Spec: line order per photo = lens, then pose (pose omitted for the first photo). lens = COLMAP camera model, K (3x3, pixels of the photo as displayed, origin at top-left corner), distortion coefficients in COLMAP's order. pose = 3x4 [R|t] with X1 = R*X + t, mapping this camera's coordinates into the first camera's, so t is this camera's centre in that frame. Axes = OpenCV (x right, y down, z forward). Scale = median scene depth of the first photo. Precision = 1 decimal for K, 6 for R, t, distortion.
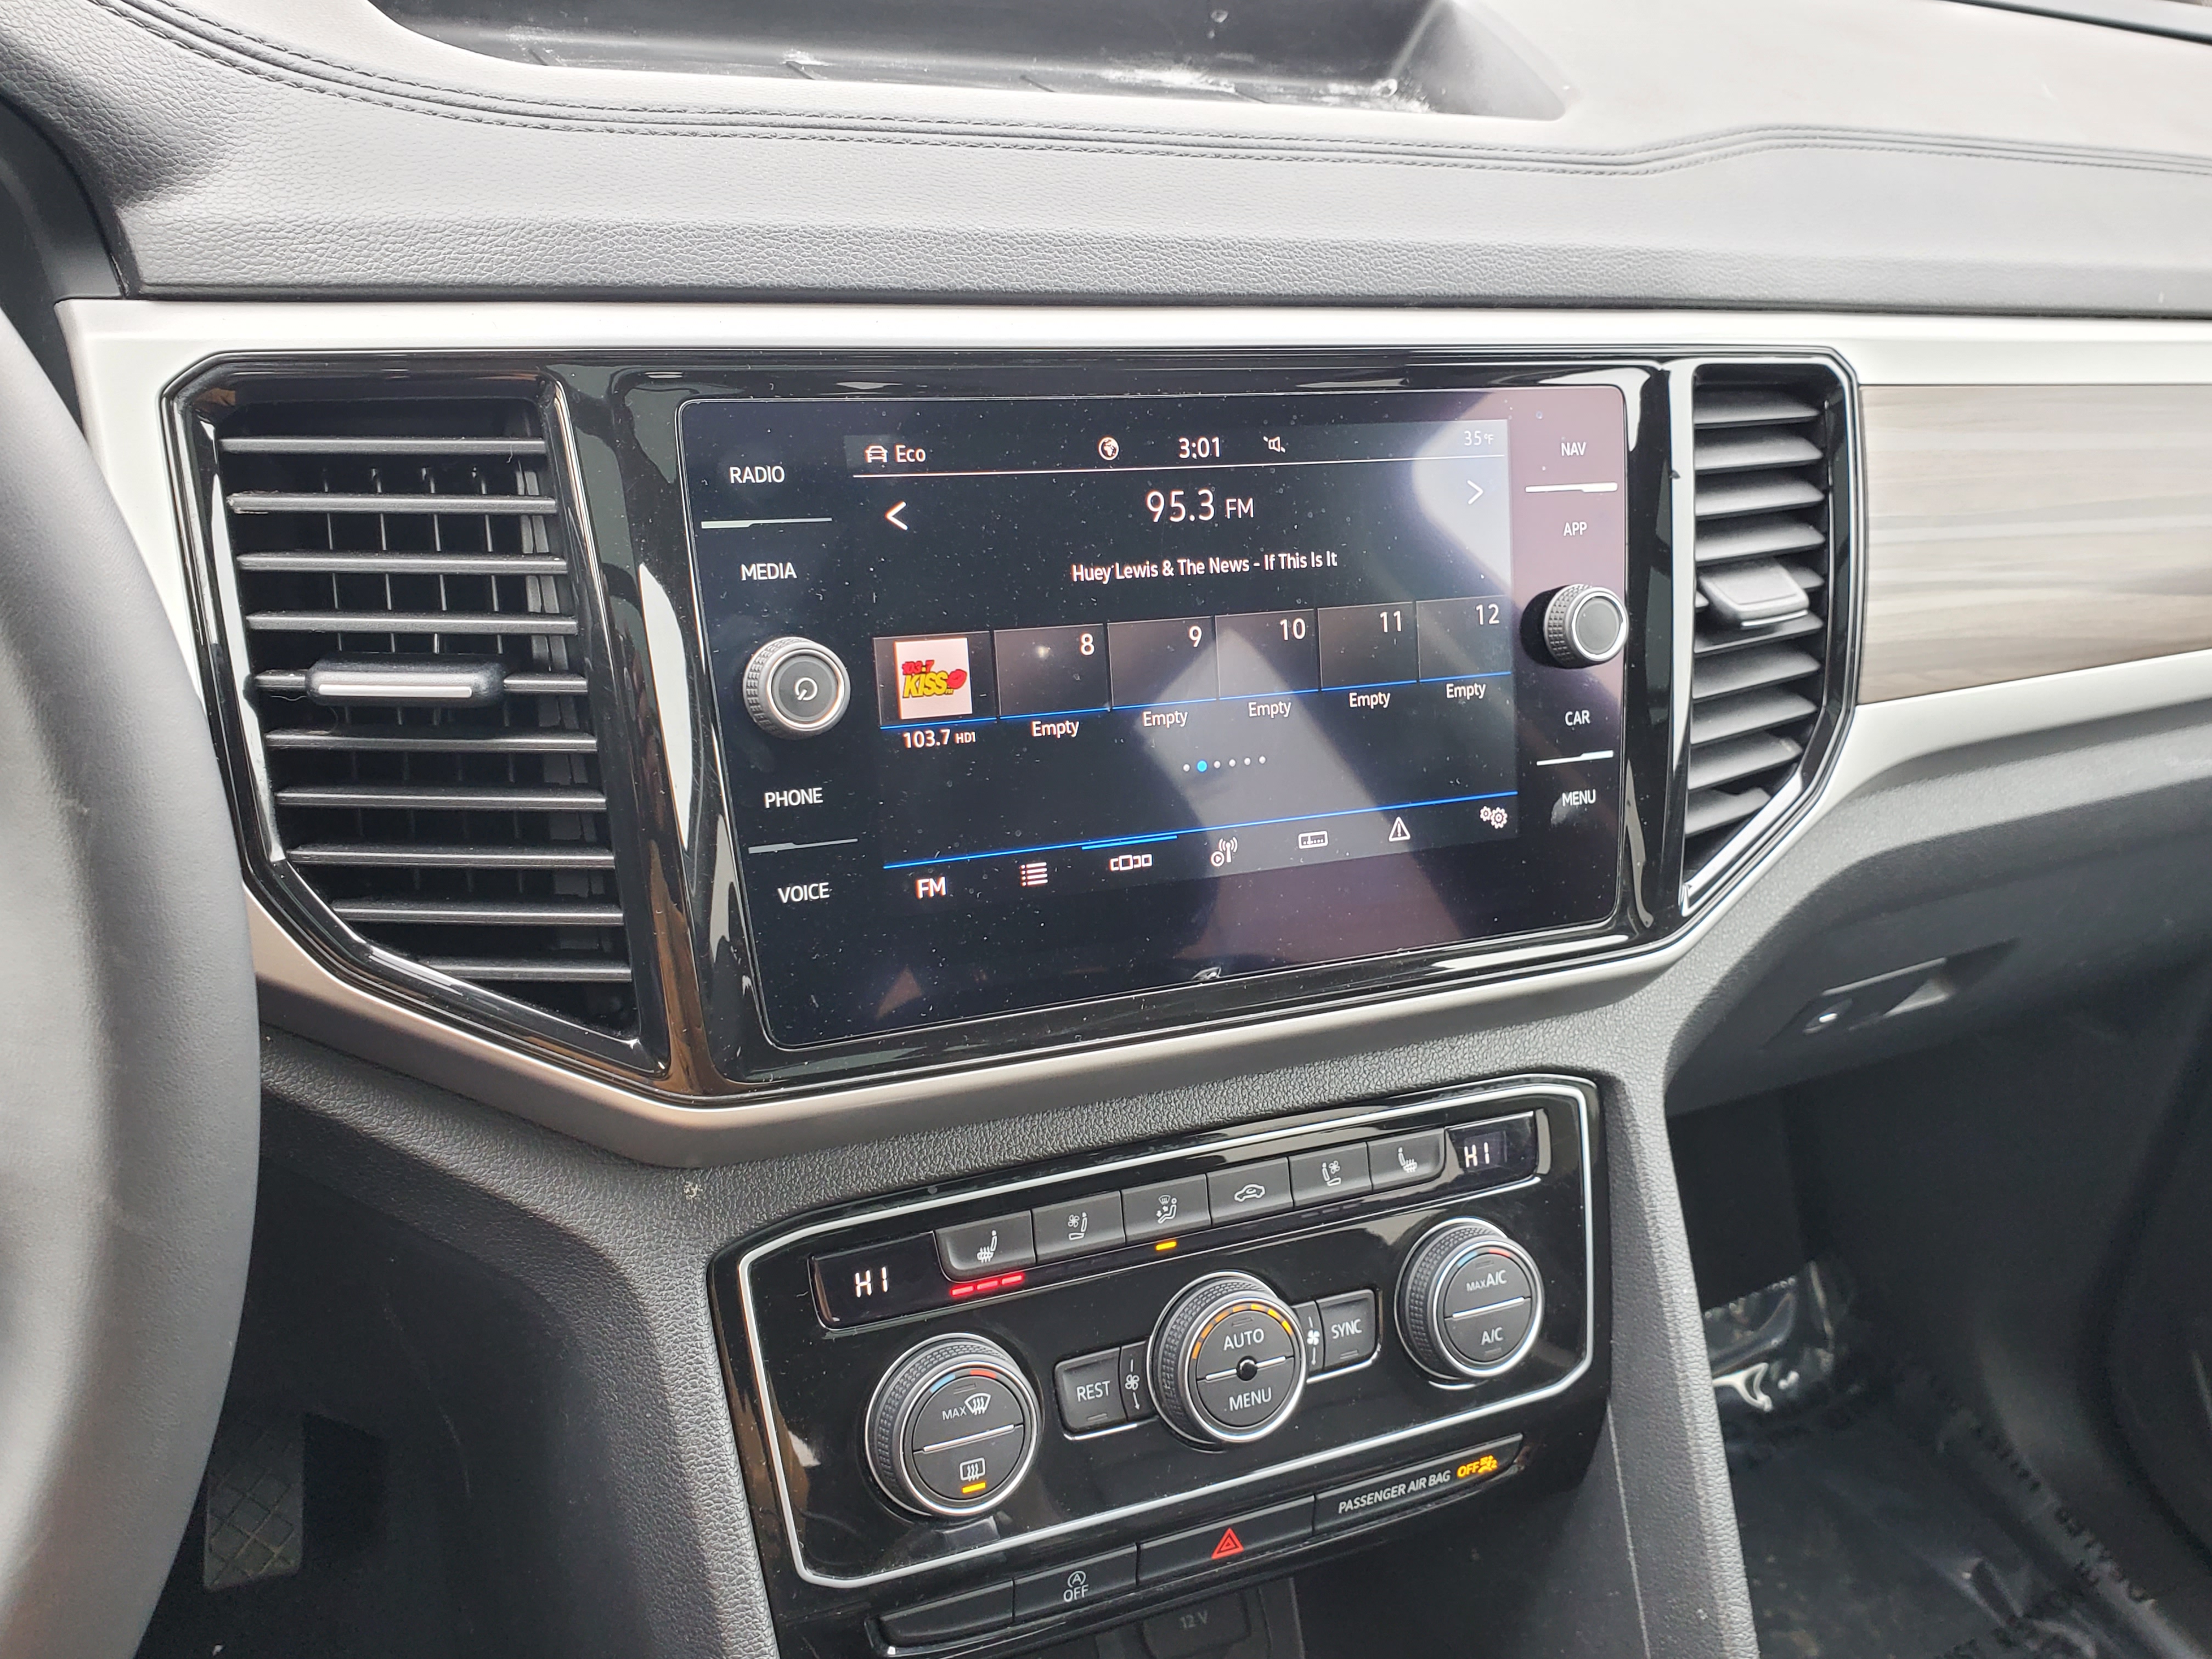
lens RADIAL K [[2078.4, 0, 1106.0], [0, 2078.4, 829.5], [0, 0, 1]] dist [0.176056, -0.592127]
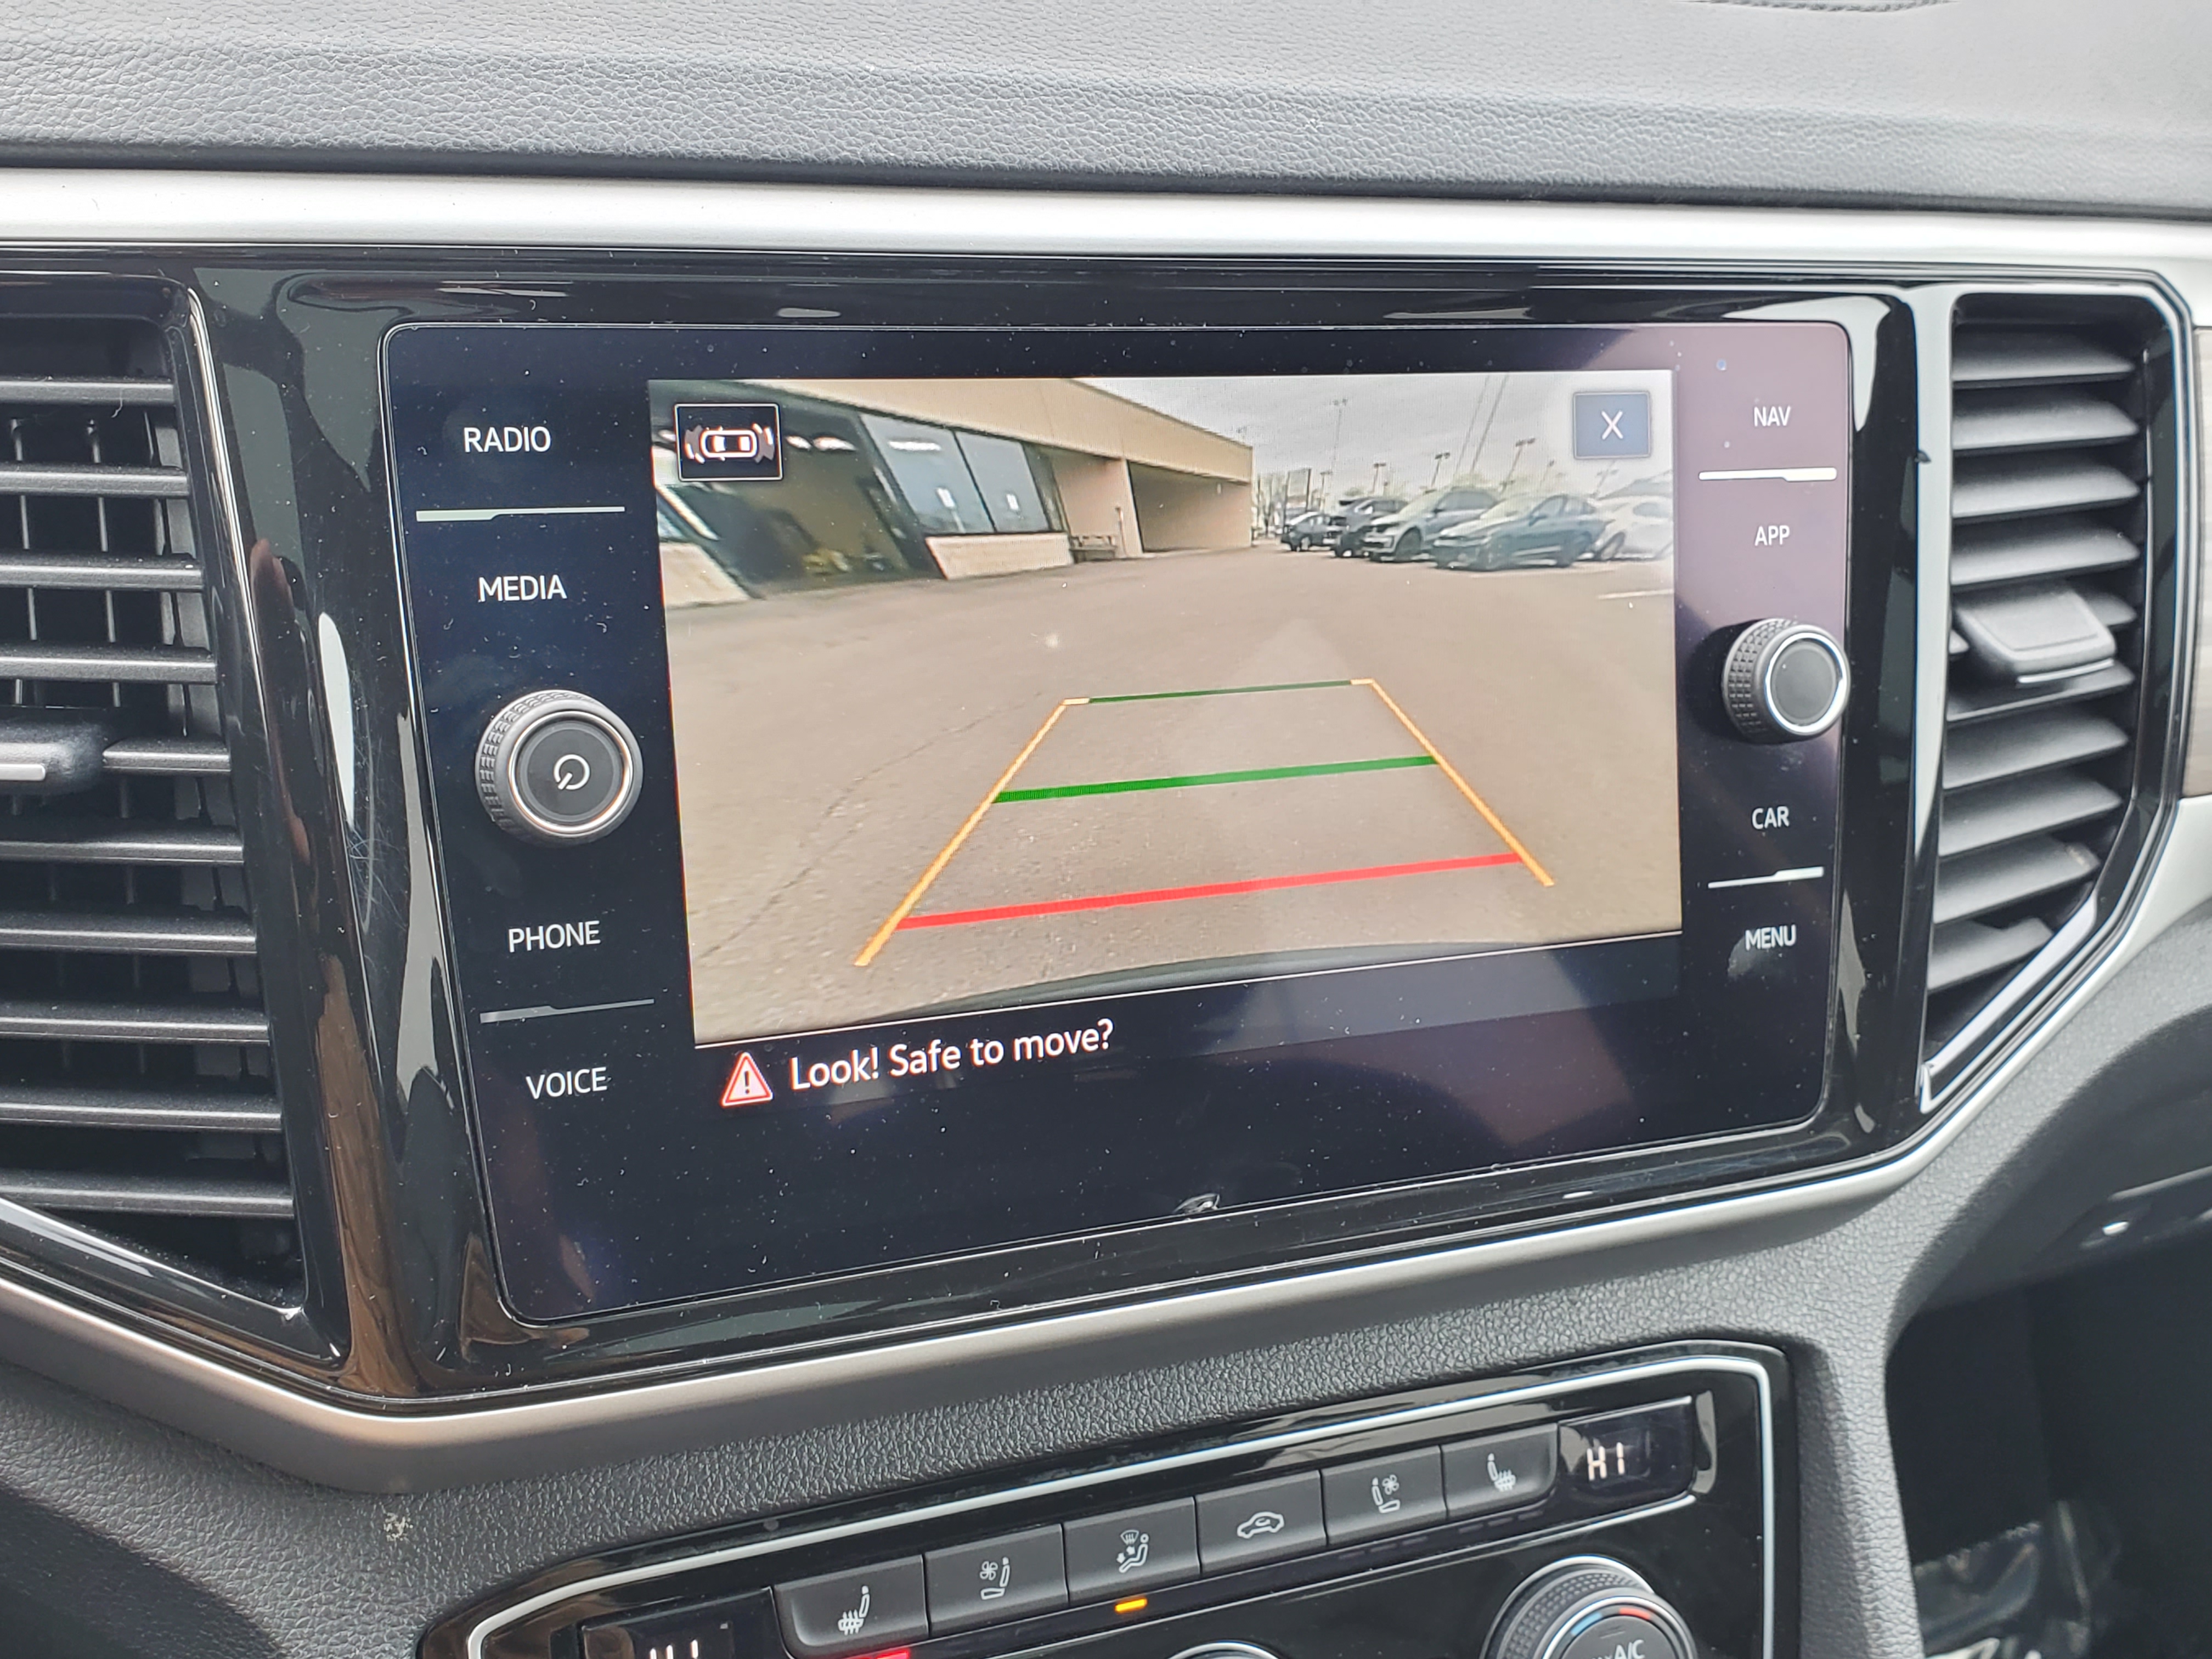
lens RADIAL K [[2617.3, 0, 1080.5], [0, 2617.3, 831.6], [0, 0, 1]] dist [0.095282, -0.304859]
pose [[0.999329, 0.022897, -0.028577, 0.029268], [-0.023127, 0.999703, -0.007746, -0.036834], [0.028391, 0.008401, 0.999562, 0.154933]]
